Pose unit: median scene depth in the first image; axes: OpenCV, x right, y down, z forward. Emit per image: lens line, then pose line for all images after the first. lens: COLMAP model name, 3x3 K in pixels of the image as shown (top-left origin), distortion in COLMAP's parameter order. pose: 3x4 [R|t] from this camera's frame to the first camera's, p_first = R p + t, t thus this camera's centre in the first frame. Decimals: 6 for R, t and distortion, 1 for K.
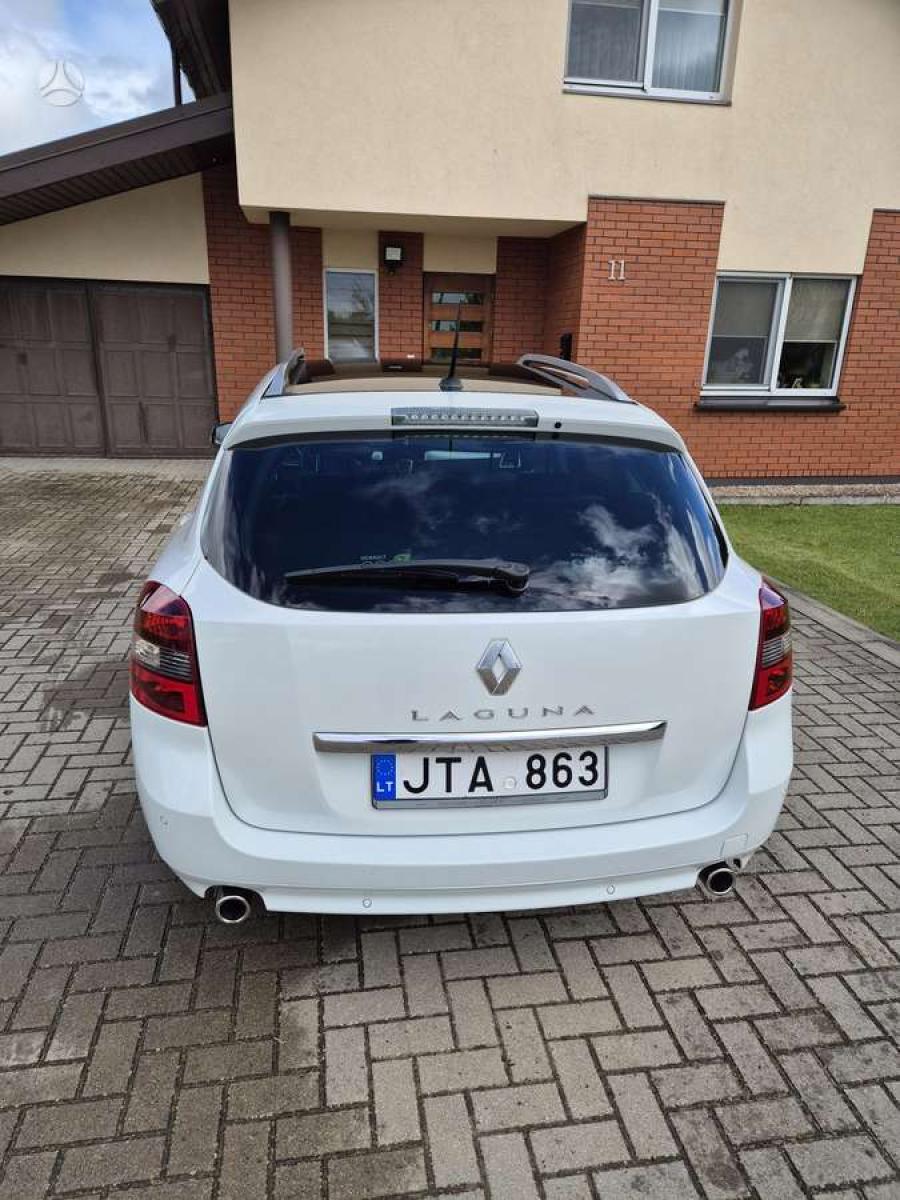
lens RADIAL K [[803.3, 0, 456.8], [0, 803.3, 595.4], [0, 0, 1]] dist [0.052984, -0.020496]
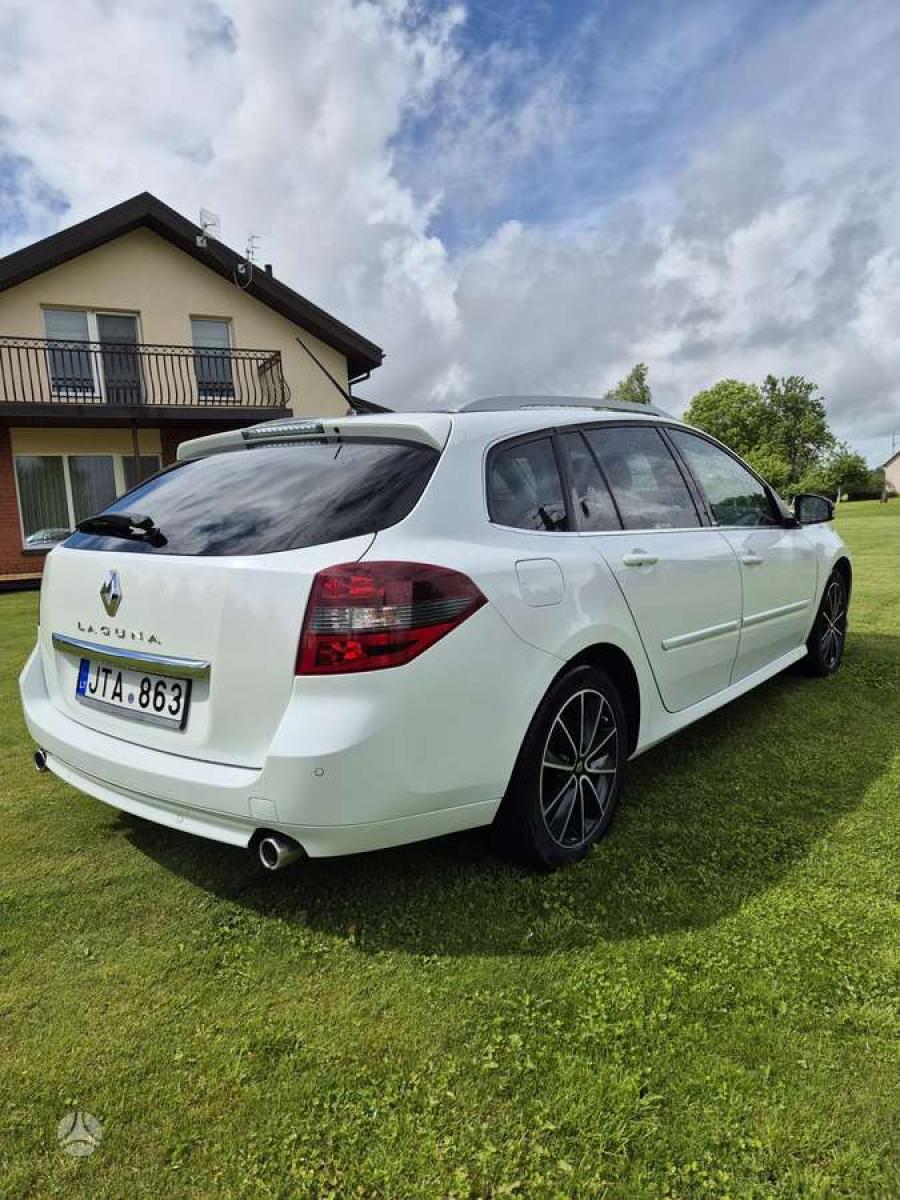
lens RADIAL K [[803.3, 0, 441.7], [0, 803.3, 607.1], [0, 0, 1]] dist [0.052984, -0.020496]
pose [[0.694334, 0.060256, -0.717126, 1.237272], [-0.177939, 0.979922, -0.089947, 0.122744], [0.697308, 0.190058, 0.691115, 0.449242]]
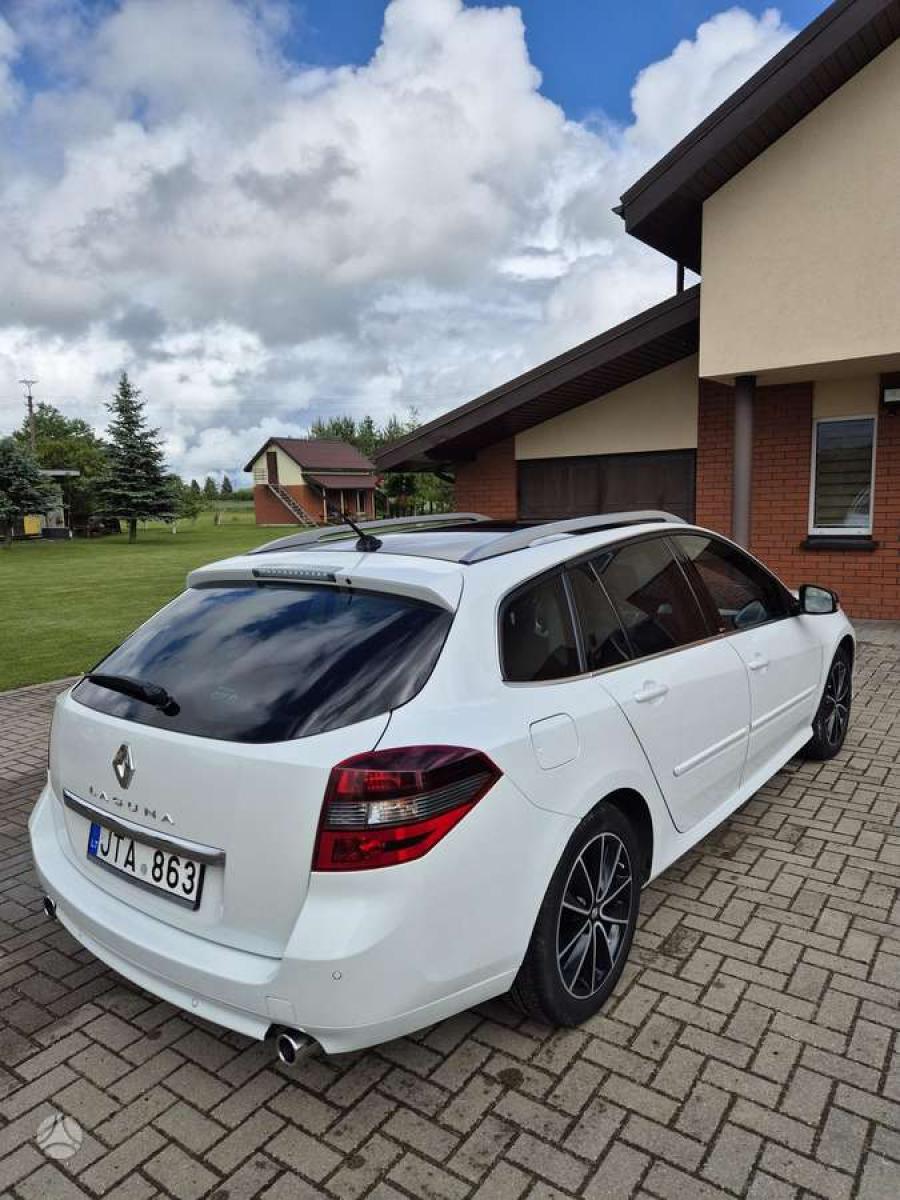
lens RADIAL K [[803.3, 0, 445.9], [0, 803.3, 606.6], [0, 0, 1]] dist [0.052984, -0.020496]
pose [[0.699975, 0.050618, -0.712372, 1.207658], [-0.169204, 0.980839, -0.096566, -0.109739], [0.693834, 0.188130, 0.695127, 0.388007]]
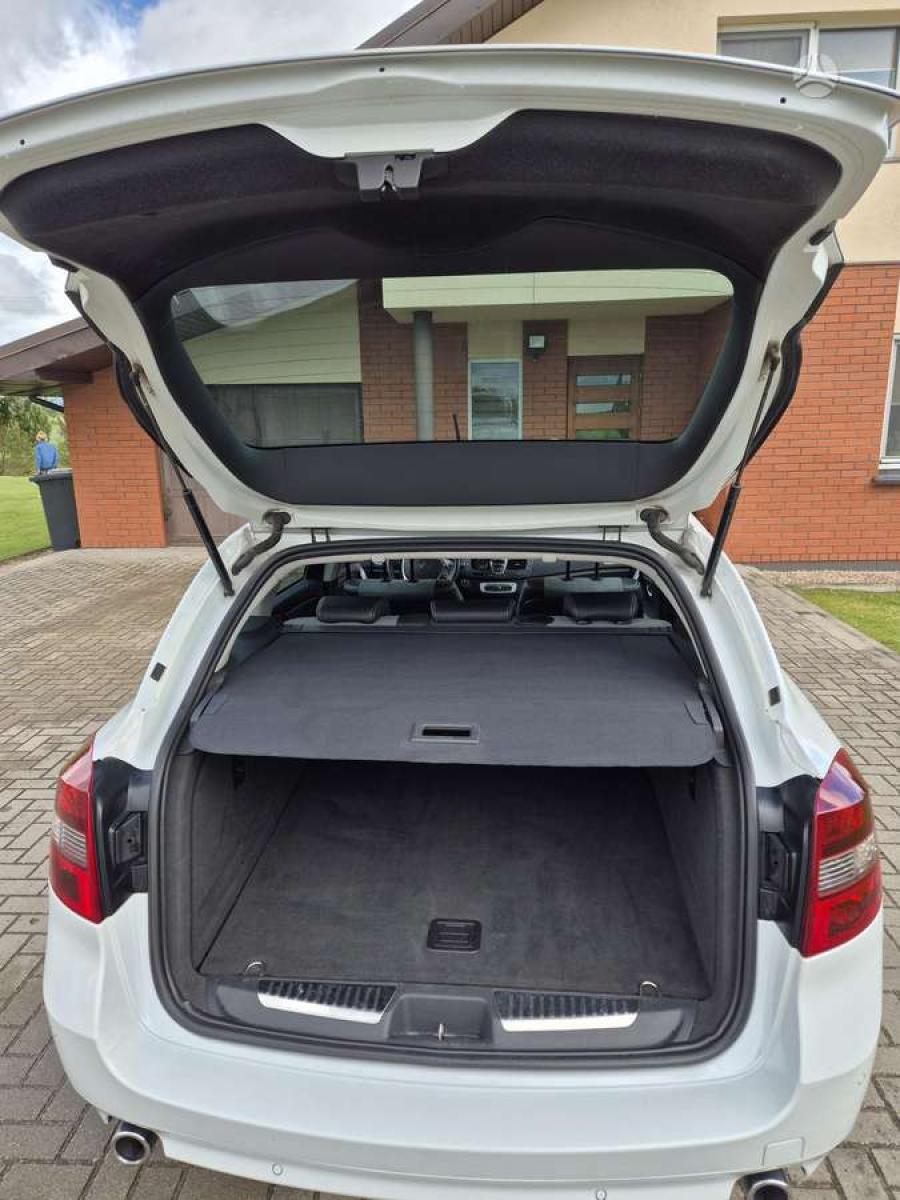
lens RADIAL K [[803.3, 0, 444.3], [0, 803.3, 600.8], [0, 0, 1]] dist [0.052984, -0.020496]
pose [[0.975492, 0.004587, -0.219988, 0.165823], [-0.023506, 0.996234, -0.083459, -0.081081], [0.218777, 0.086585, 0.971926, 0.158790]]
